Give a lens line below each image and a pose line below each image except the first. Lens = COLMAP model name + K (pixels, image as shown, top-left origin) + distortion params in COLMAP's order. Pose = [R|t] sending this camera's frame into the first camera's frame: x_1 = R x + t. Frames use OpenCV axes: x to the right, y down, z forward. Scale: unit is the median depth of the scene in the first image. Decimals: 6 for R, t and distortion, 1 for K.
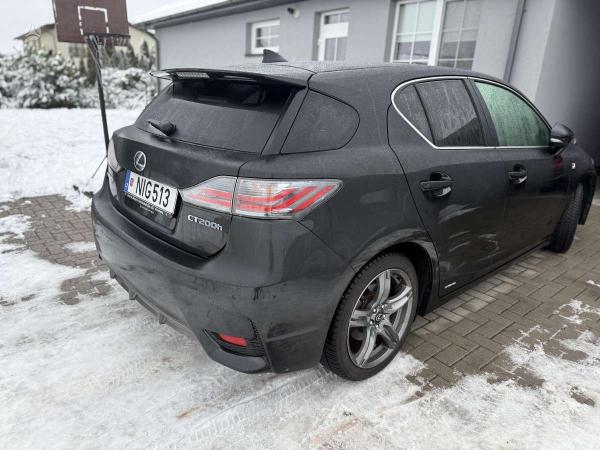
lens RADIAL K [[423.7, 0, 300.0], [0, 423.7, 225.0], [0, 0, 1]] dist [-0.004679, -0.002625]
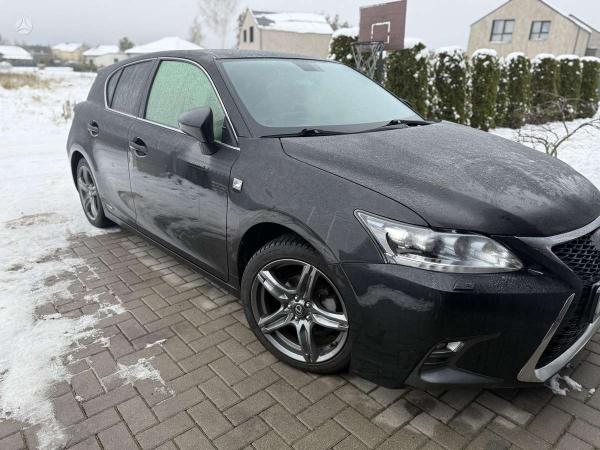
lens RADIAL K [[423.7, 0, 300.0], [0, 423.7, 225.0], [0, 0, 1]] dist [-0.004679, -0.002625]
pose [[0.006744, 0.278031, -0.960548, 1.495399], [-0.304644, 0.915480, 0.262847, -0.320240], [0.952442, 0.290853, 0.090874, 1.277910]]
